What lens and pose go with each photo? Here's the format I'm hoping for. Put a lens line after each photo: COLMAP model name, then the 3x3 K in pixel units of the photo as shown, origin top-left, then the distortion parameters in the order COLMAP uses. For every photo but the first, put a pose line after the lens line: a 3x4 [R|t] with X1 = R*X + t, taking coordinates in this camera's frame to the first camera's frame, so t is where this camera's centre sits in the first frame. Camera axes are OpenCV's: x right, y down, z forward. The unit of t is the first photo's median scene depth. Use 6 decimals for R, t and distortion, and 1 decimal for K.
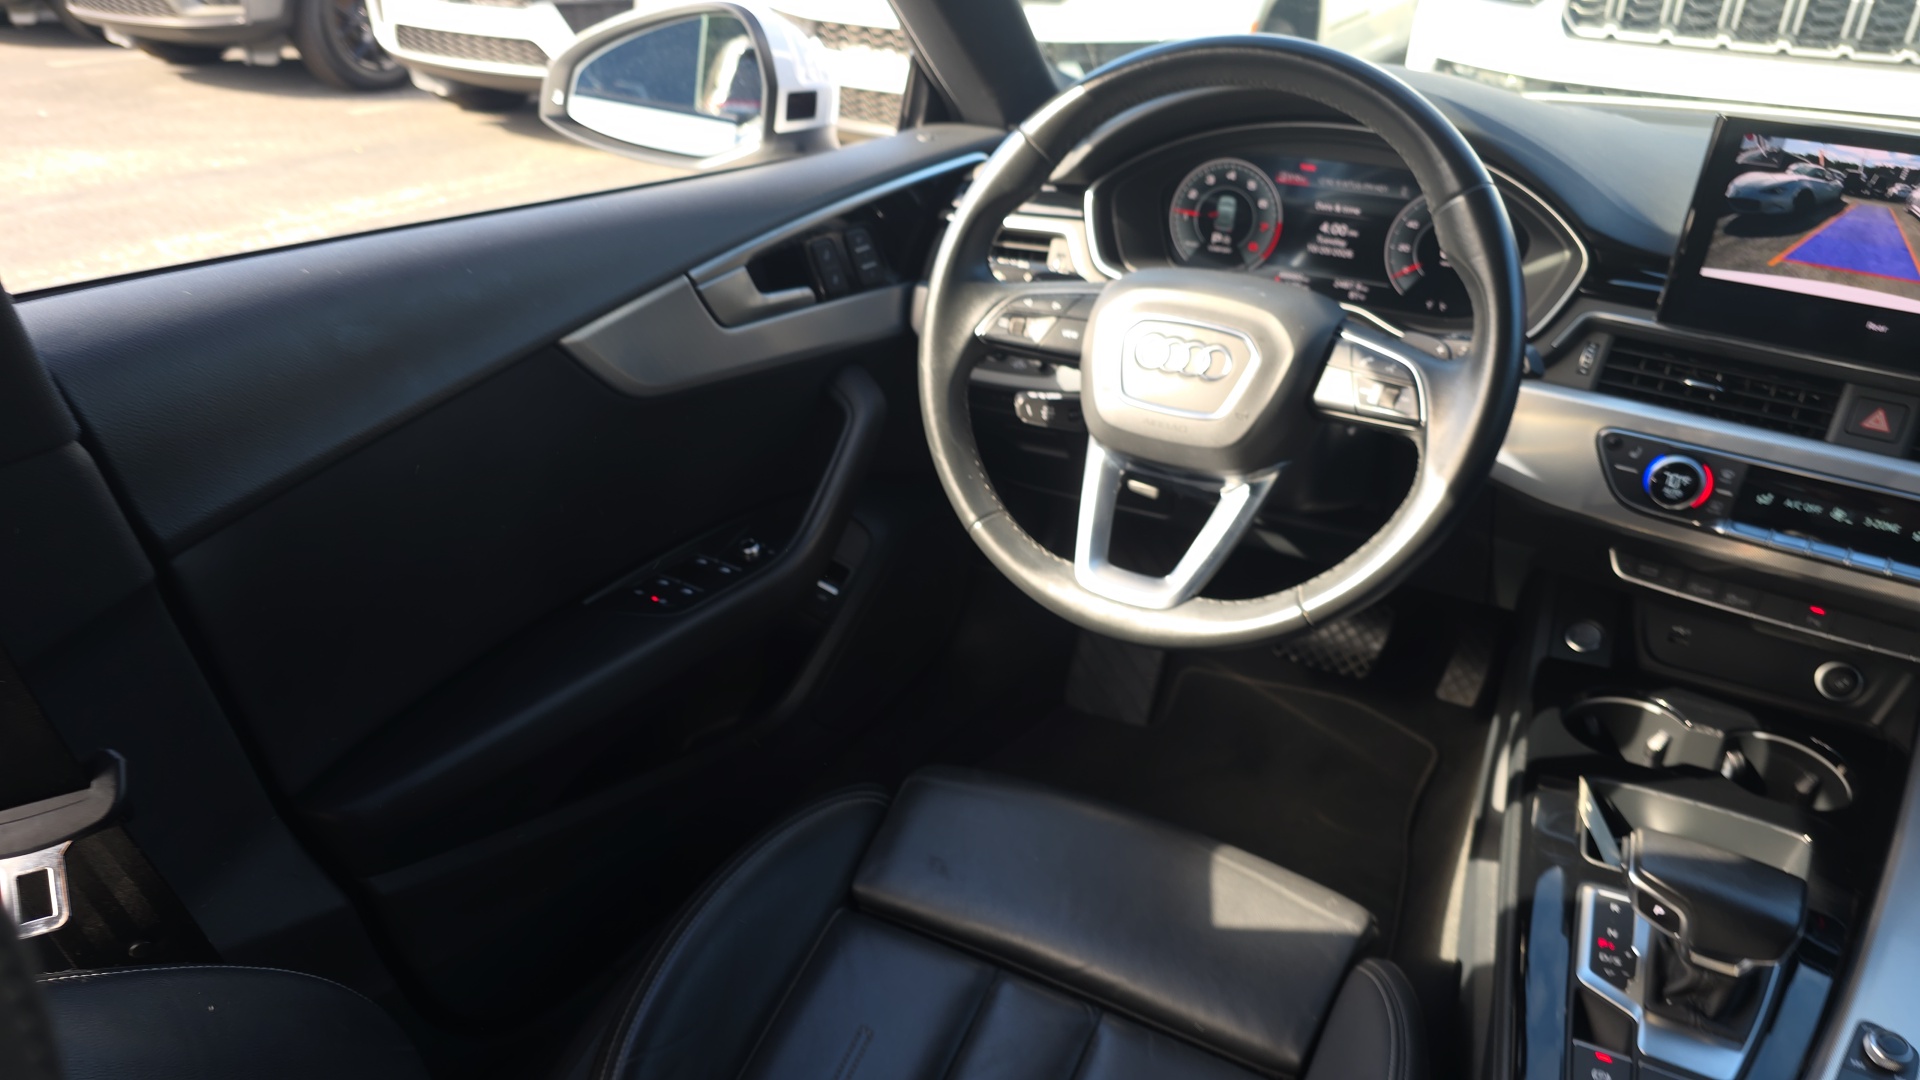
lens RADIAL K [[1296.8, 0, 952.8], [0, 1296.8, 584.4], [0, 0, 1]] dist [0.044460, -0.050853]
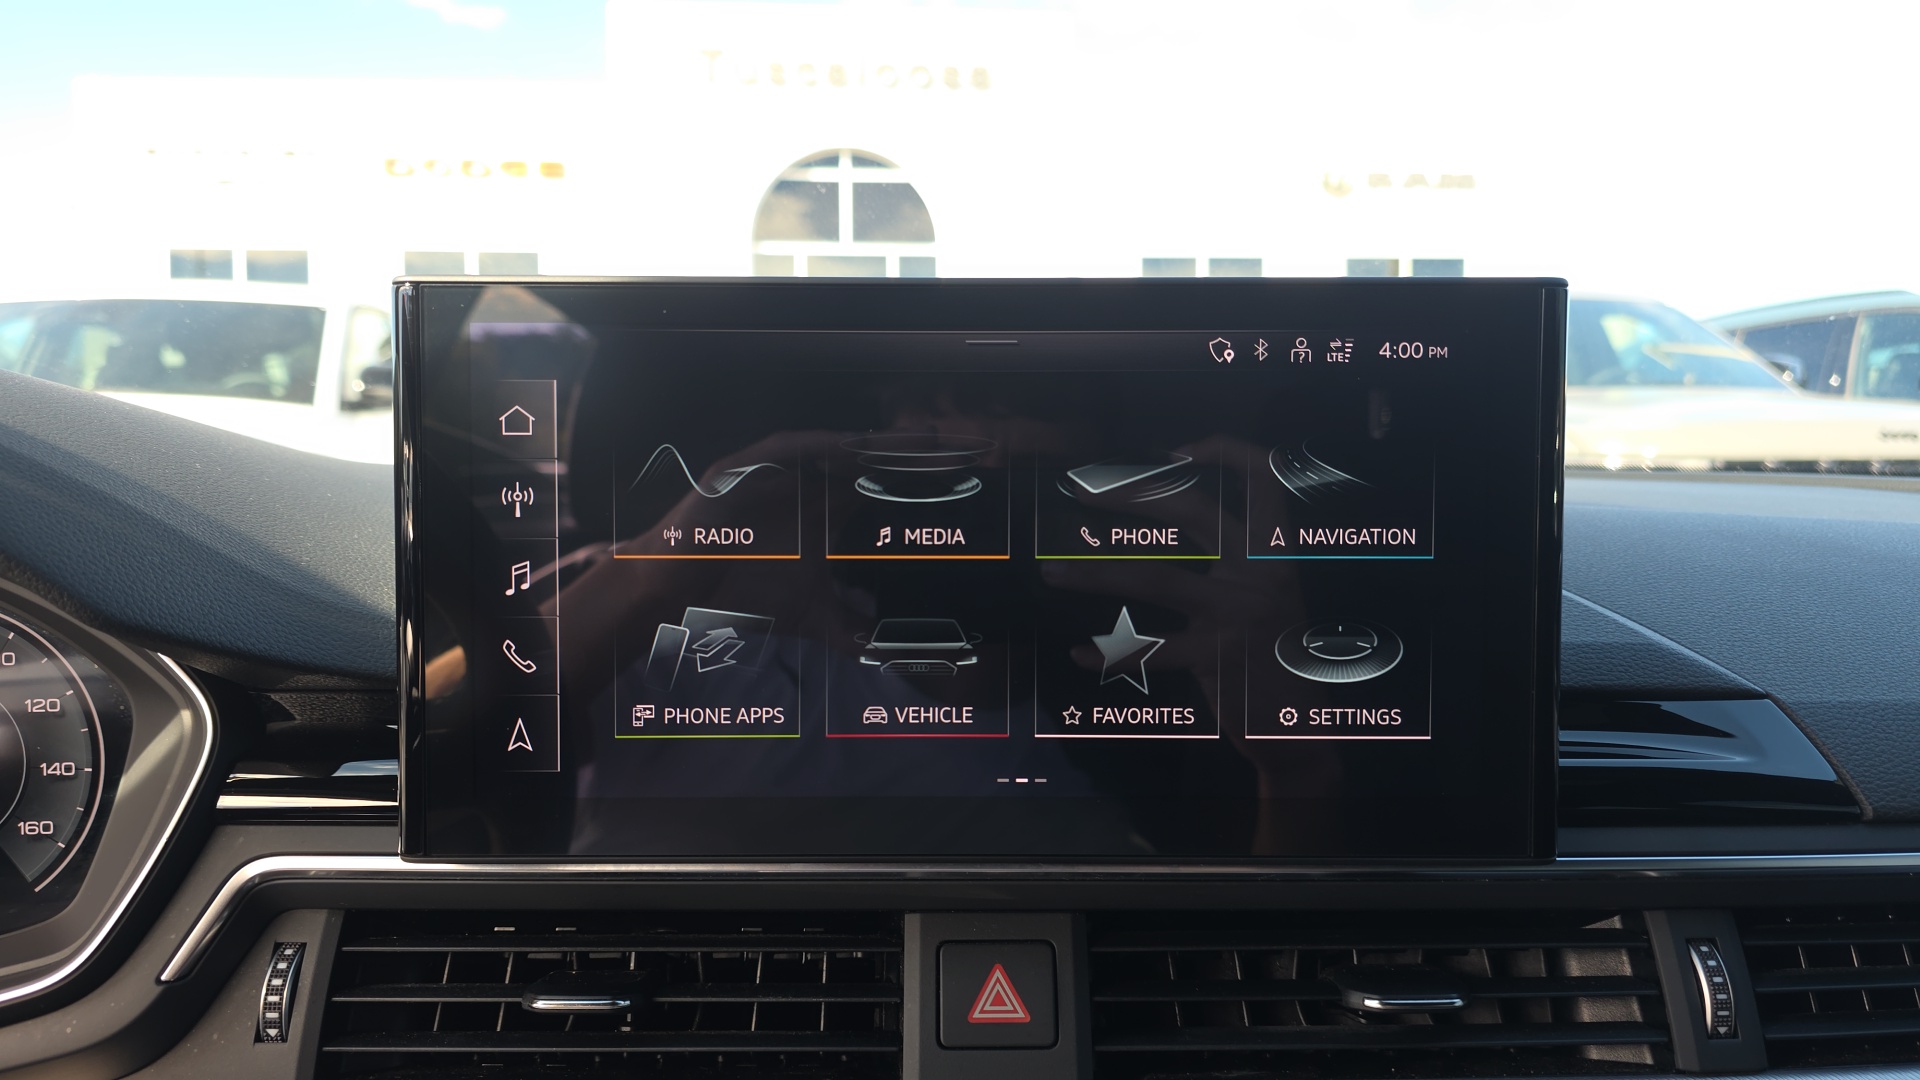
lens RADIAL K [[1316.0, 0, 948.3], [0, 1316.0, 546.8], [0, 0, 1]] dist [0.040234, -0.065273]
pose [[0.810328, -0.072152, 0.581518, 0.450729], [0.306639, 0.897880, -0.315888, -0.117986], [-0.499341, 0.434288, 0.749701, 0.621367]]
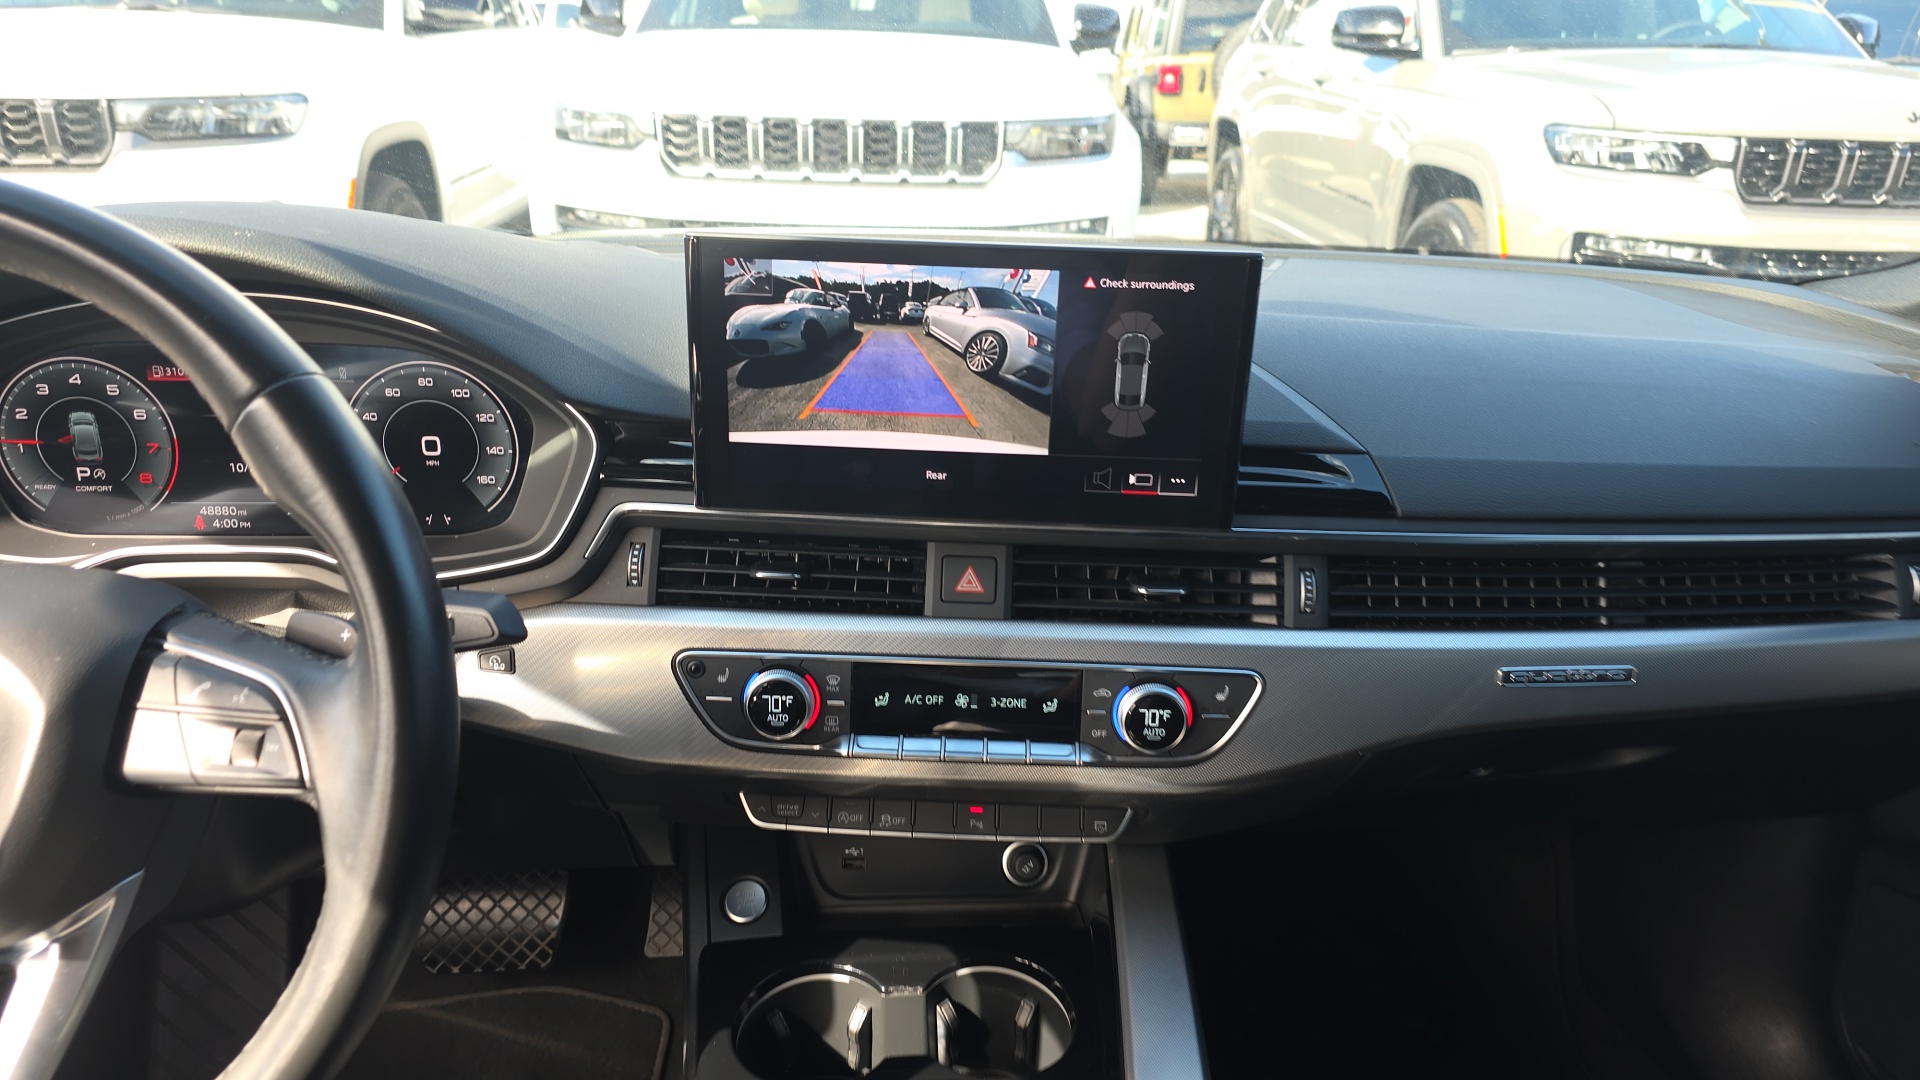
lens RADIAL K [[1296.8, 0, 952.8], [0, 1296.8, 584.4], [0, 0, 1]] dist [0.044460, -0.050853]
pose [[0.832069, -0.213237, 0.512046, 0.264823], [0.265301, 0.963705, -0.029784, -0.095468], [-0.487111, 0.160629, 0.858441, 0.291176]]
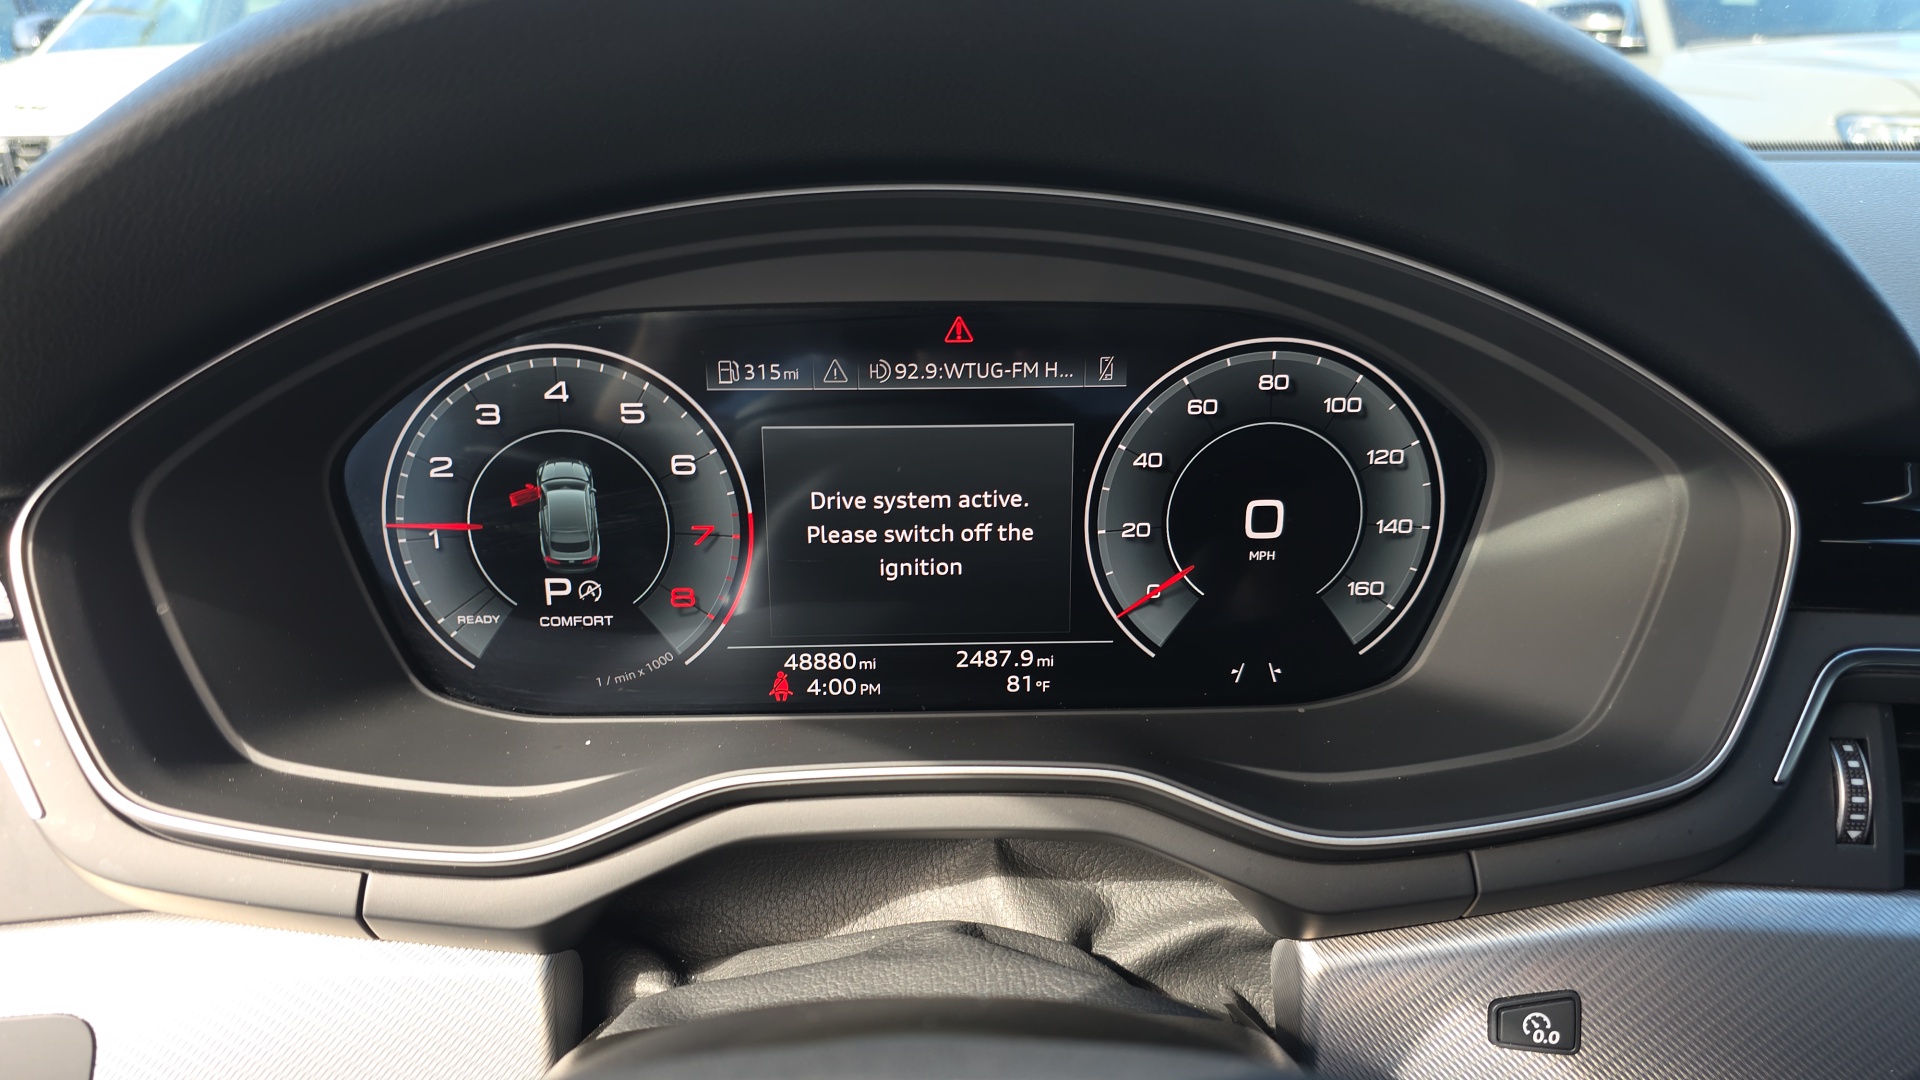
lens RADIAL K [[1340.7, 0, 942.3], [0, 1340.7, 551.3], [0, 0, 1]] dist [0.039288, -0.068749]
pose [[0.859964, -0.196793, 0.470886, 0.162023], [0.273291, 0.956799, -0.099236, -0.265394], [-0.431015, 0.214029, 0.876595, 0.827483]]
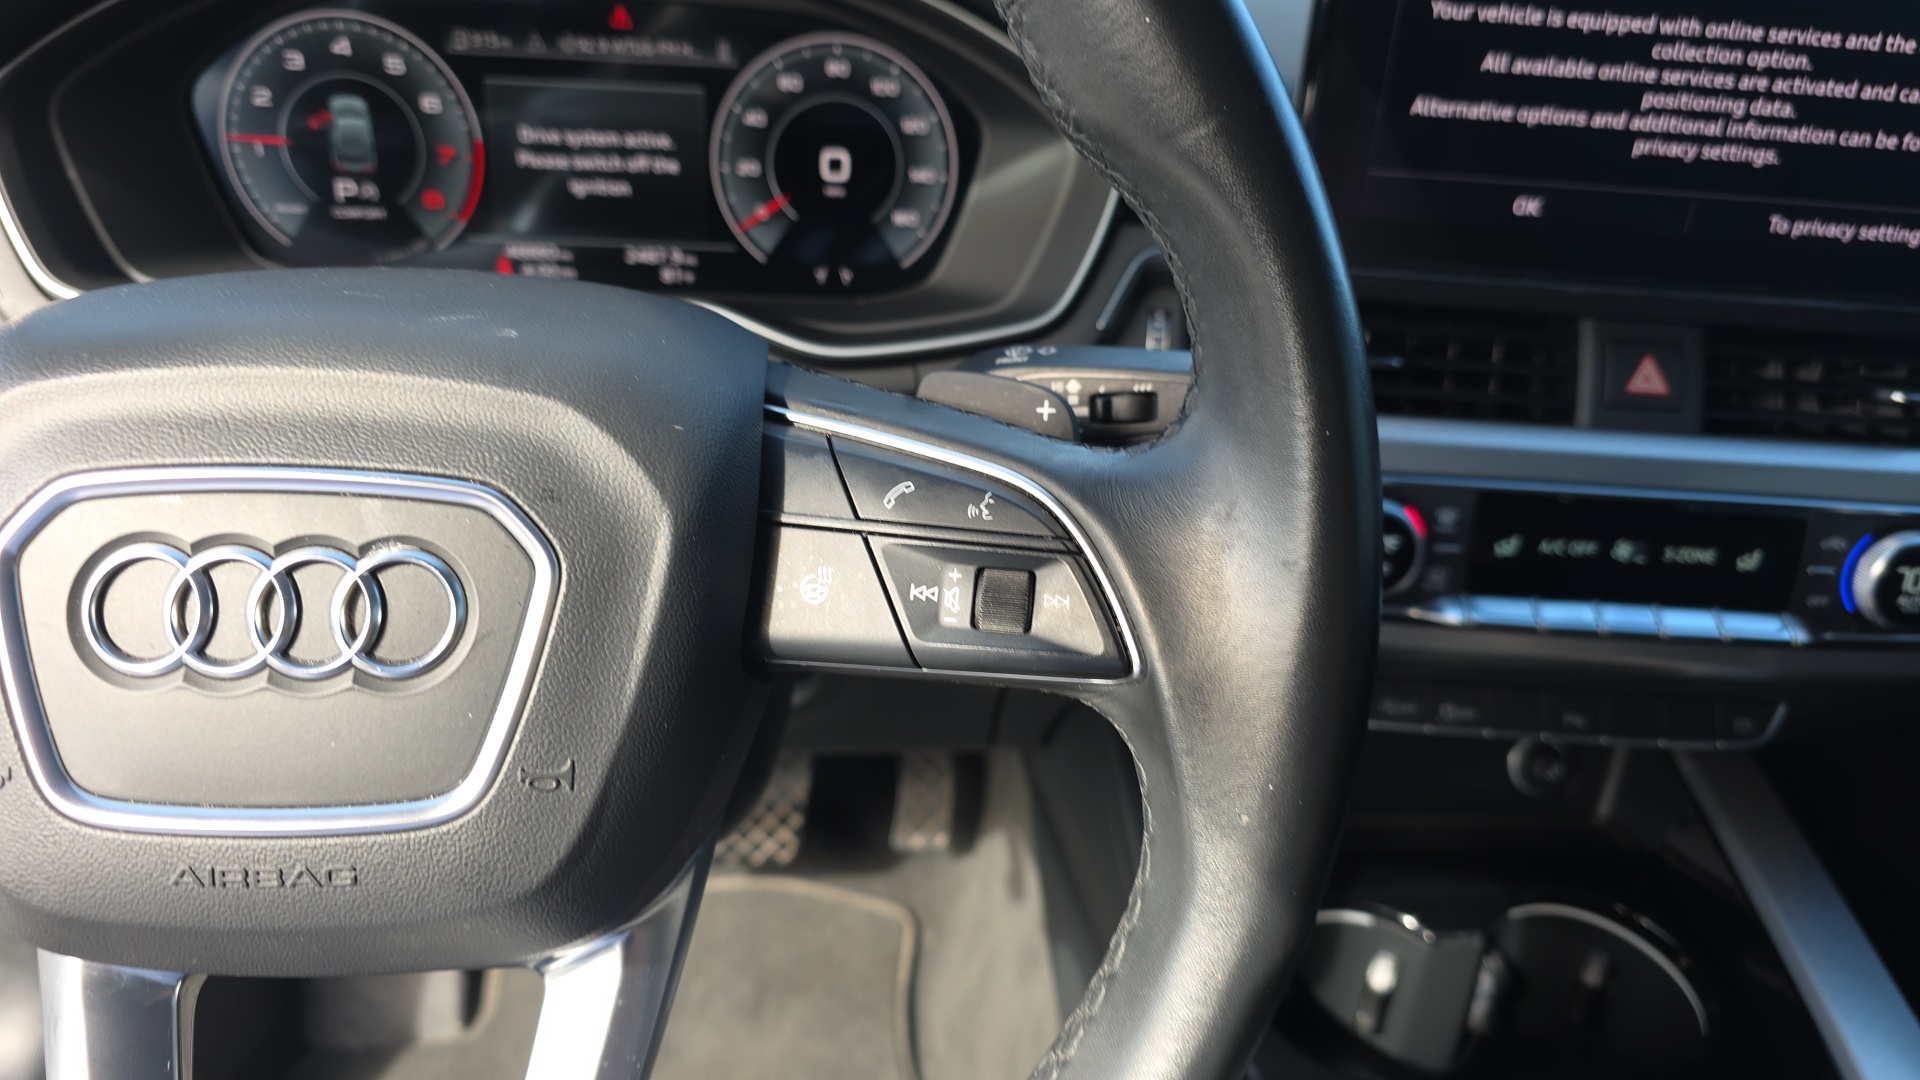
lens RADIAL K [[1340.7, 0, 942.3], [0, 1340.7, 551.3], [0, 0, 1]] dist [0.039288, -0.068749]
pose [[0.835273, -0.237440, 0.495925, 0.139113], [0.239719, 0.968976, 0.060177, -0.150053], [-0.494827, 0.068619, 0.866278, 0.612735]]
